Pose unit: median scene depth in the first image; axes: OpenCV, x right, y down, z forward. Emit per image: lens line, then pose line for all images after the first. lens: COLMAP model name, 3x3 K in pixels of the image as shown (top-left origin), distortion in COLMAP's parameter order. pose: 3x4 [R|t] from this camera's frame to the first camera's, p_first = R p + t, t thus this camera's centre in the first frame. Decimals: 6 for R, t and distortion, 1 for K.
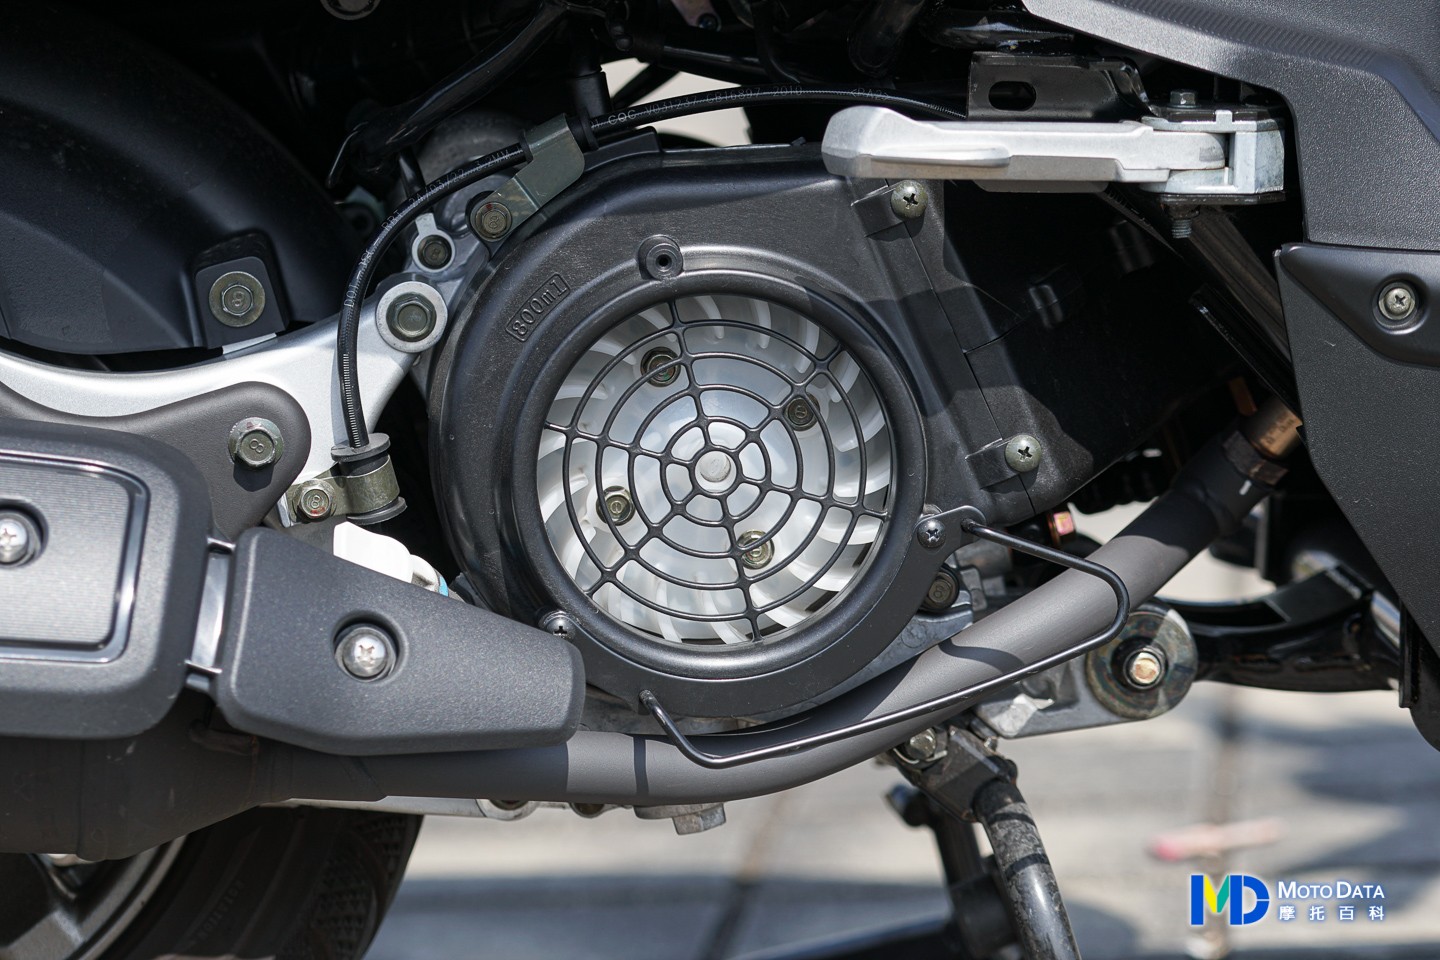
lens RADIAL K [[8258.3, 0, 720.0], [0, 8258.3, 480.0], [0, 0, 1]] dist [0.531792, 12.534824]
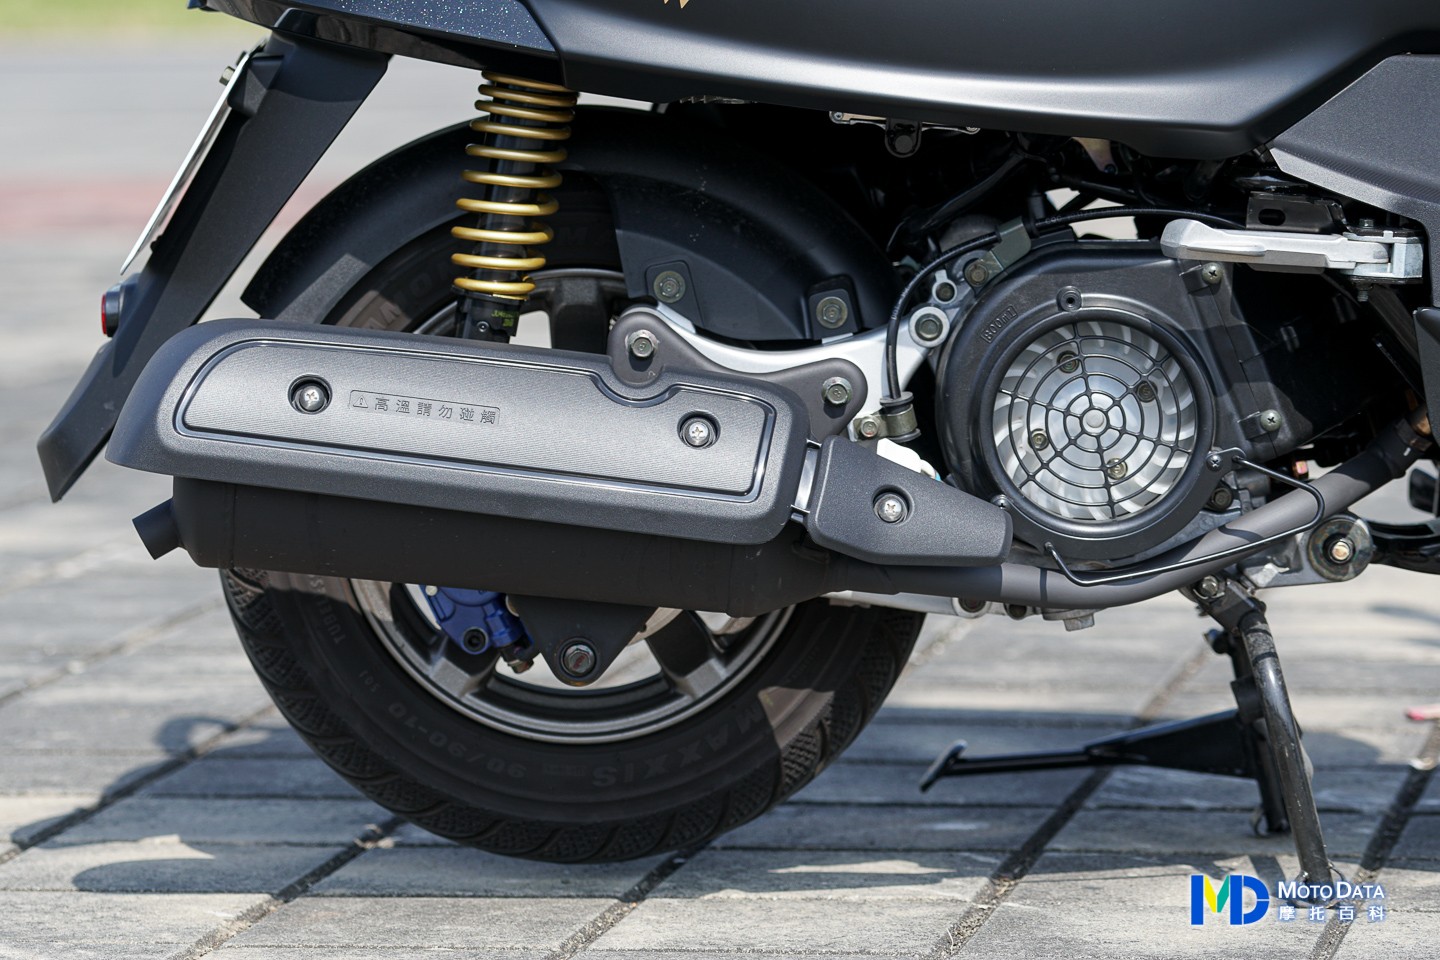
lens RADIAL K [[7386.1, 0, 720.0], [0, 7386.1, 480.0], [0, 0, 1]] dist [0.453797, 16.340497]
pose [[0.995474, 0.051925, -0.079598, 0.046167], [-0.053134, 0.998501, -0.013142, 0.036446], [0.078796, 0.017312, 0.996740, -0.584865]]
